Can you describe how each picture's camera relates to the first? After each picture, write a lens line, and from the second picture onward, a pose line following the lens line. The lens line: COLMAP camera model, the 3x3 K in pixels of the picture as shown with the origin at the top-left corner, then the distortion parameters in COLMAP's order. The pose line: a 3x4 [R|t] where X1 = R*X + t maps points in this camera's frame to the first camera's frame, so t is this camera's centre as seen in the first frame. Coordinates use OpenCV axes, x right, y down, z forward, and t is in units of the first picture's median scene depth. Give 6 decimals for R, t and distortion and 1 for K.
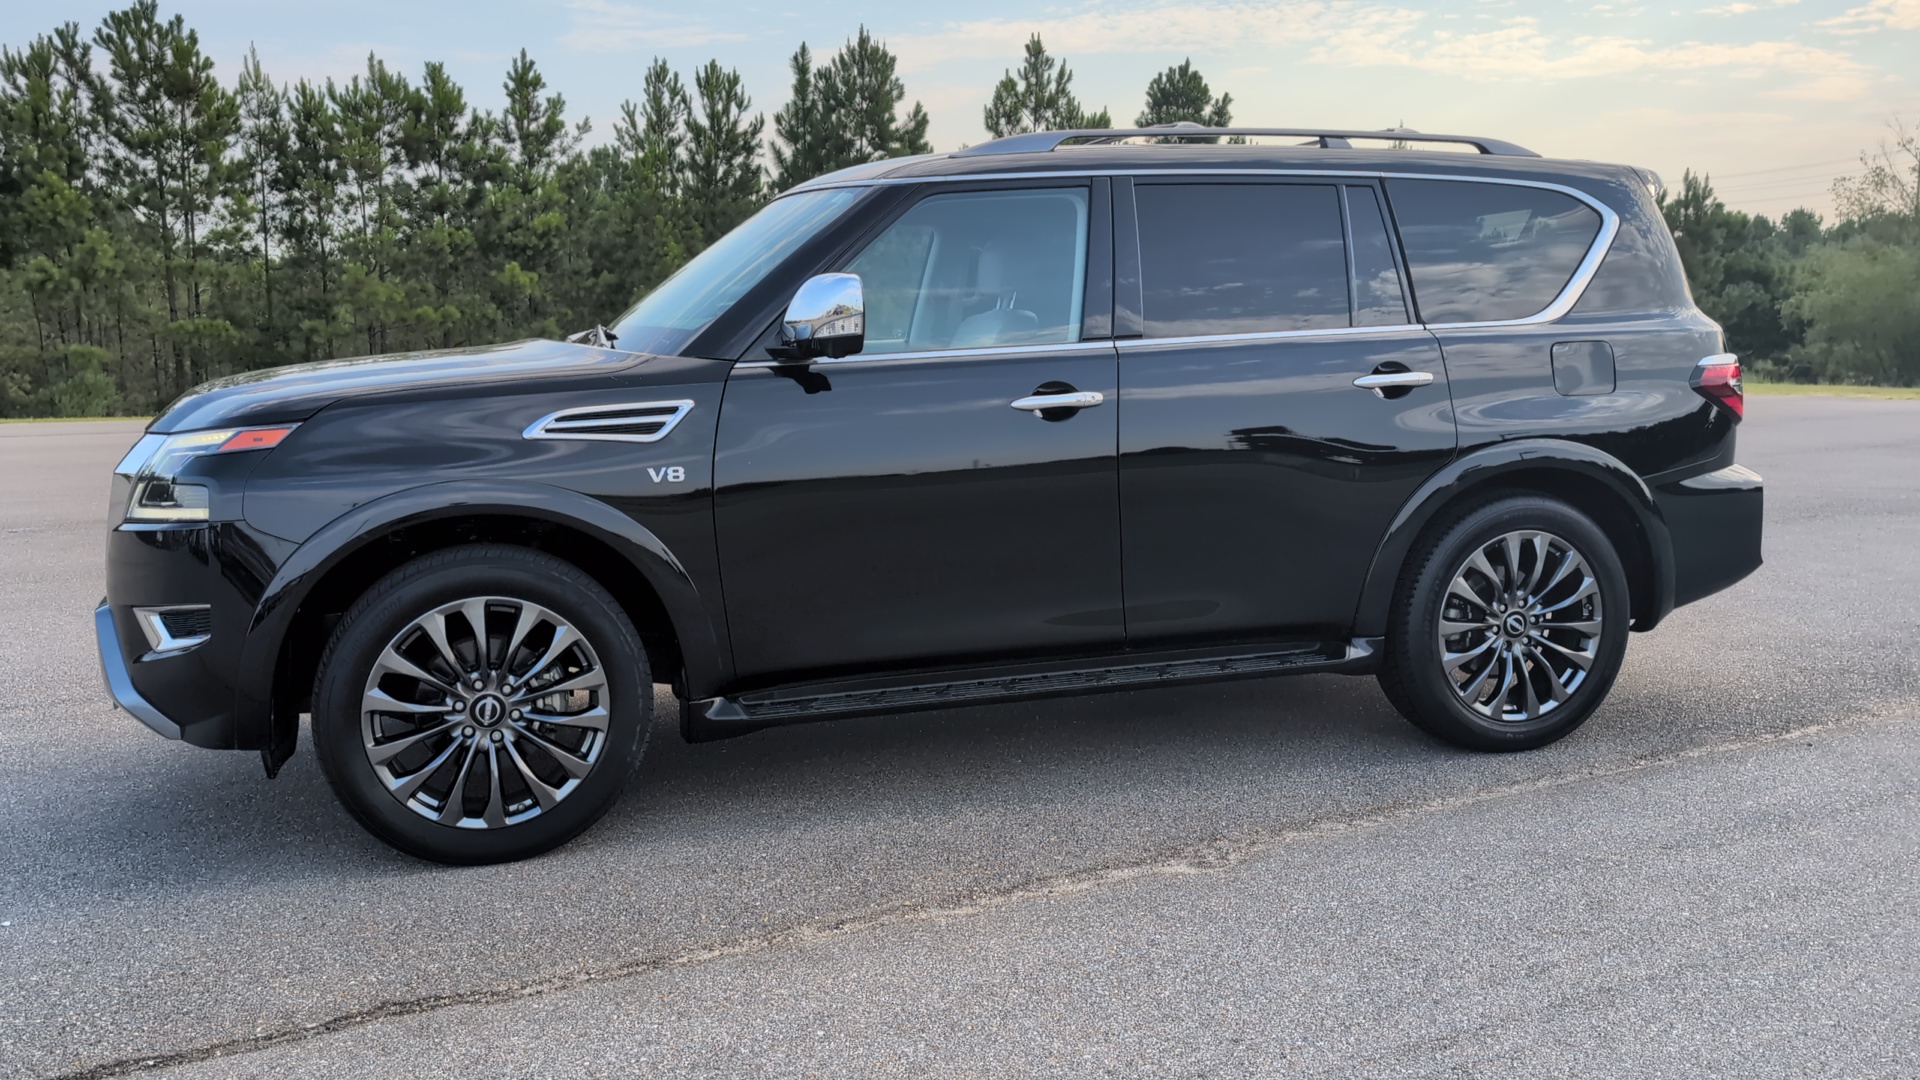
lens RADIAL K [[1577.6, 0, 953.7], [0, 1577.6, 529.7], [0, 0, 1]] dist [0.047962, -0.069988]
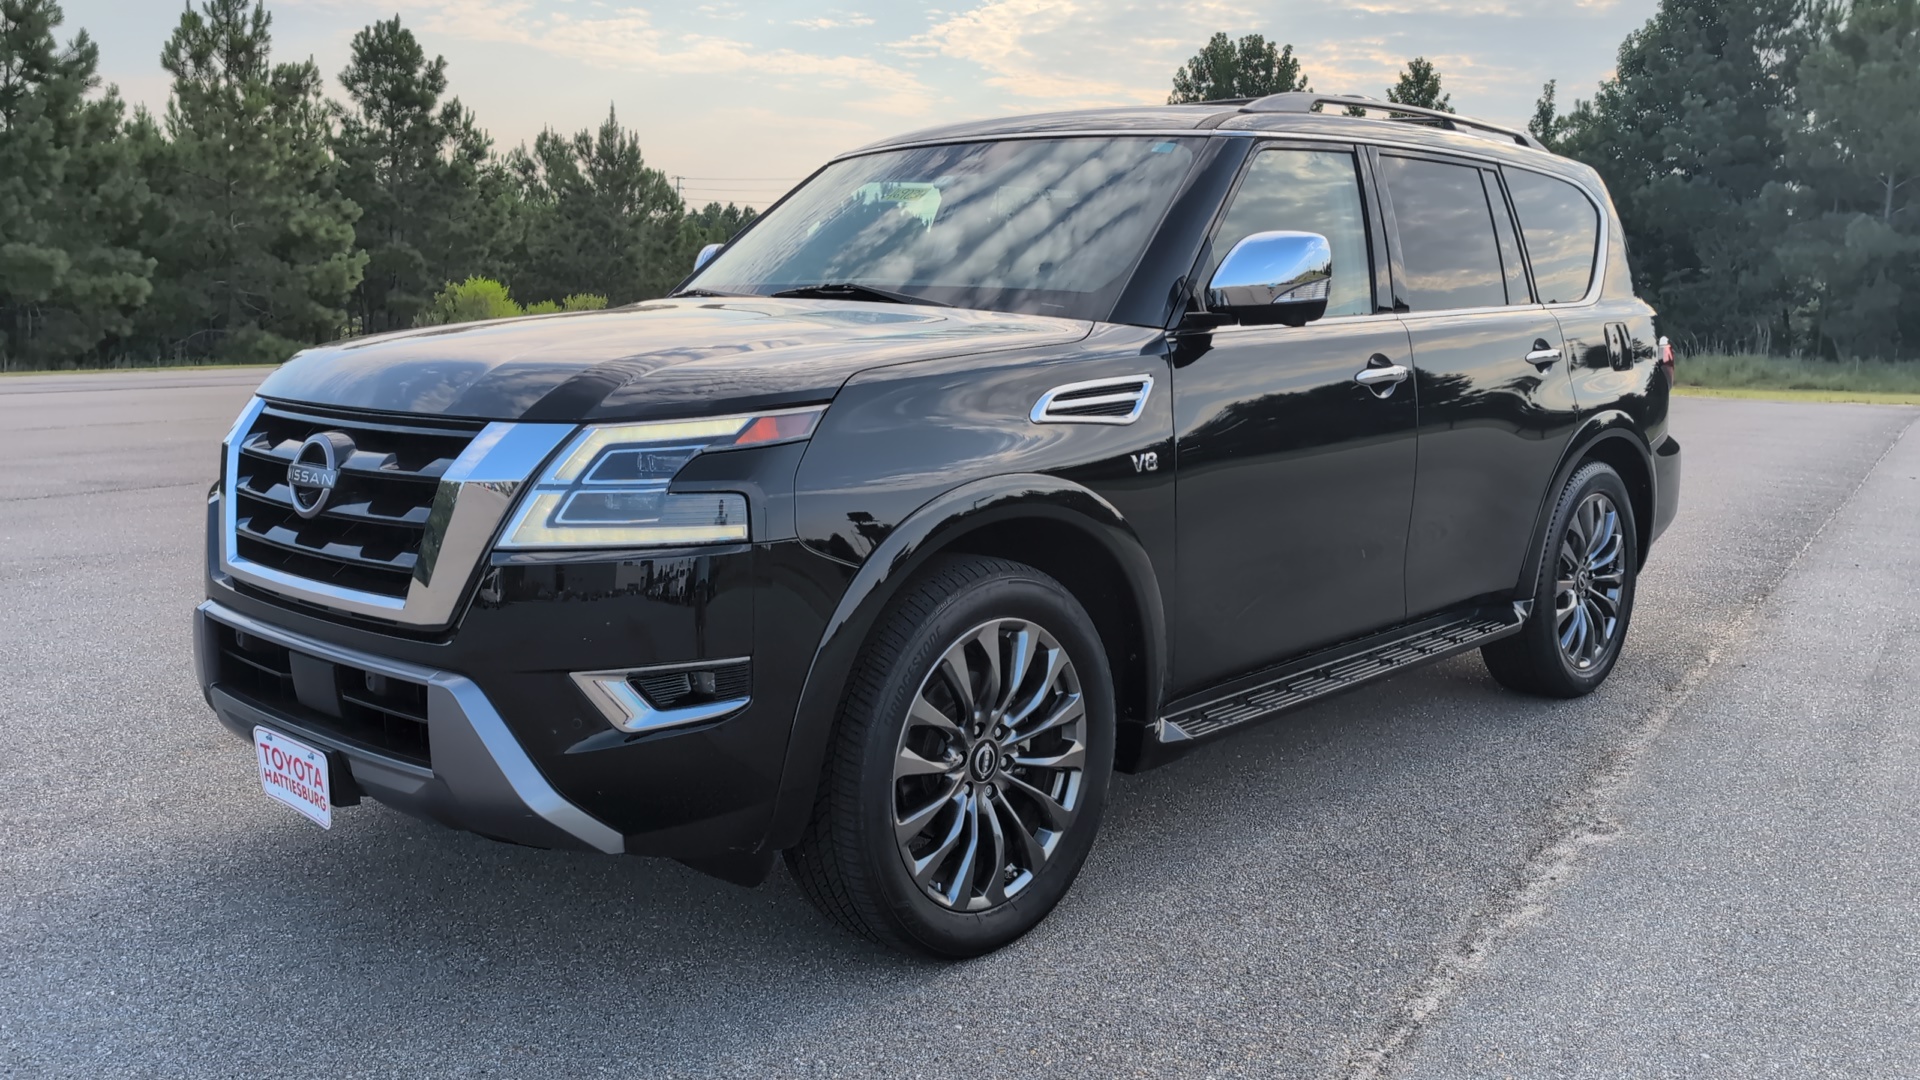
lens RADIAL K [[1570.7, 0, 928.3], [0, 1570.7, 544.8], [0, 0, 1]] dist [0.113046, -0.182435]
pose [[0.869082, -0.051021, 0.492030, -0.572391], [0.040987, 0.998674, 0.031162, -0.017358], [-0.492967, -0.006916, 0.870020, 0.257137]]
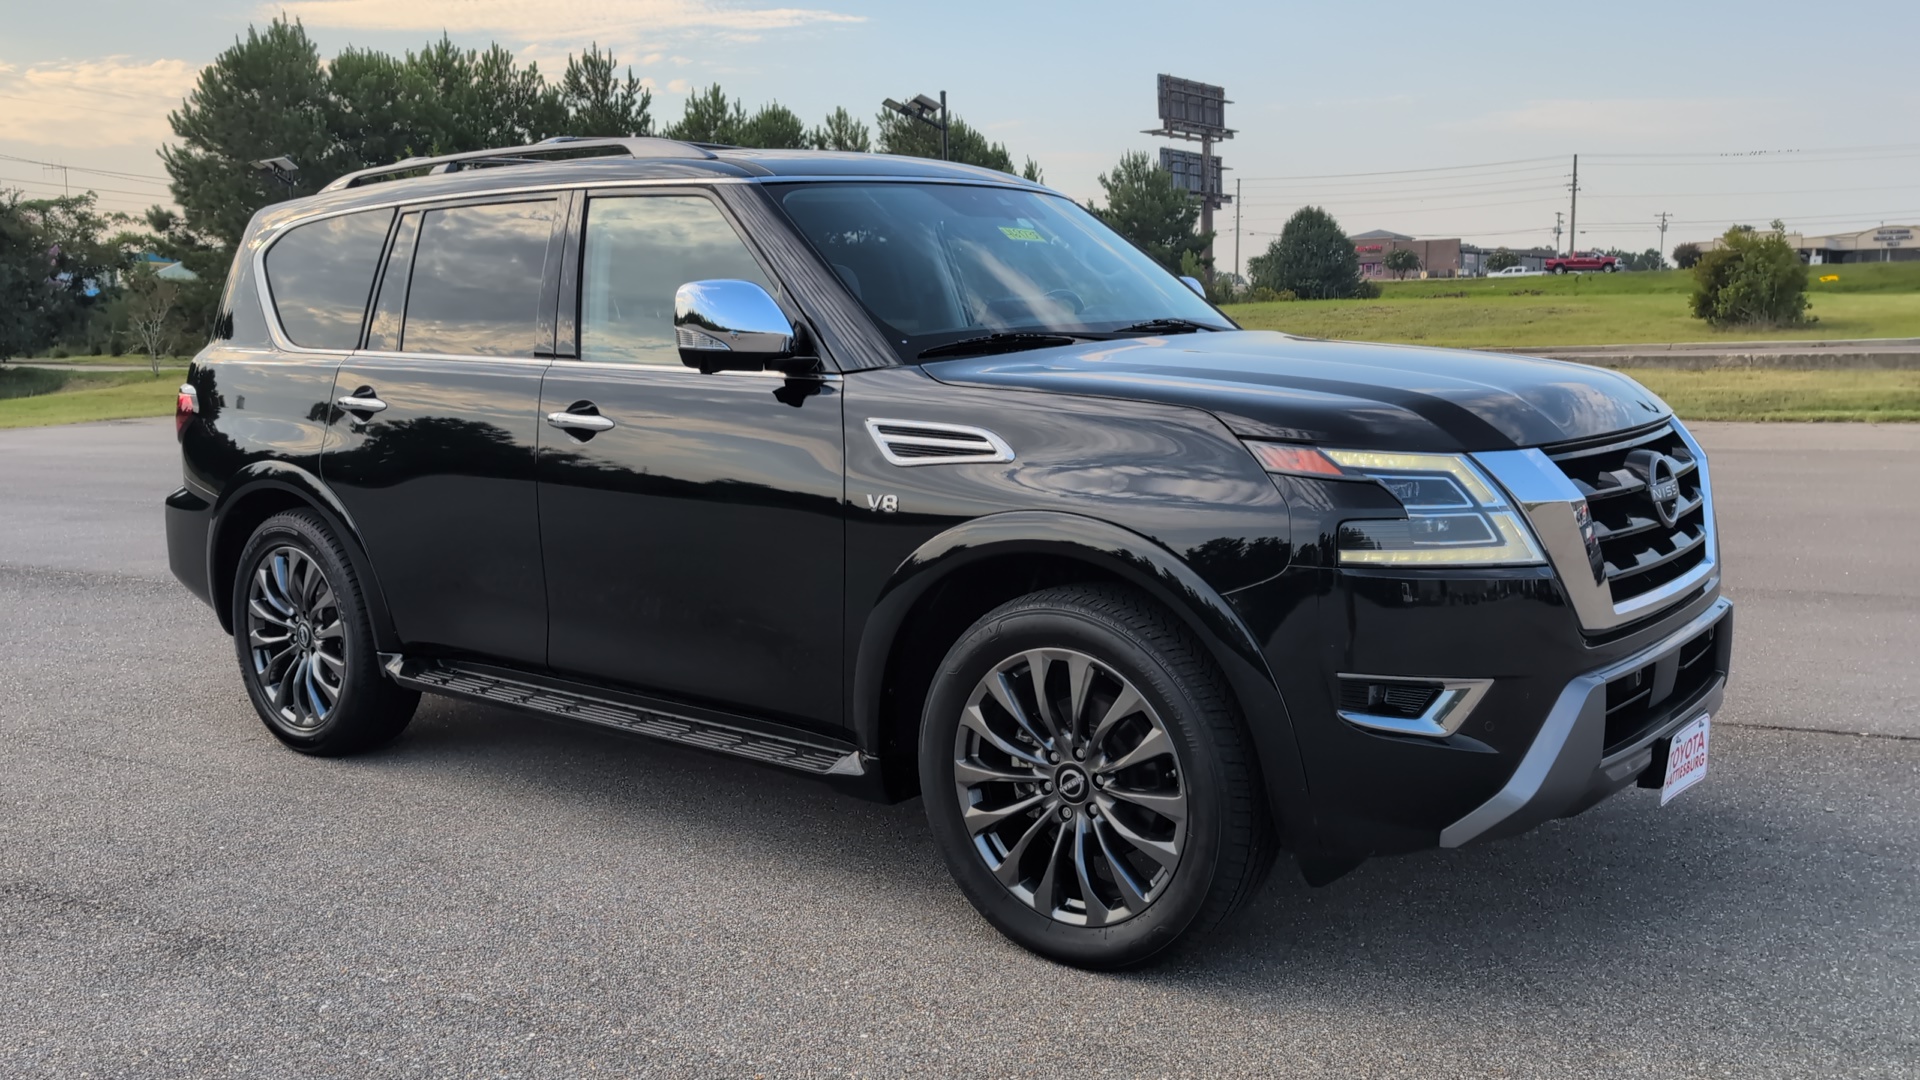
lens RADIAL K [[1577.6, 0, 953.7], [0, 1577.6, 529.7], [0, 0, 1]] dist [0.047962, -0.069988]
pose [[0.554514, 0.012060, -0.832087, 0.880351], [0.001254, 0.999882, 0.015328, -0.059246], [0.832173, -0.009544, 0.554433, 0.574227]]
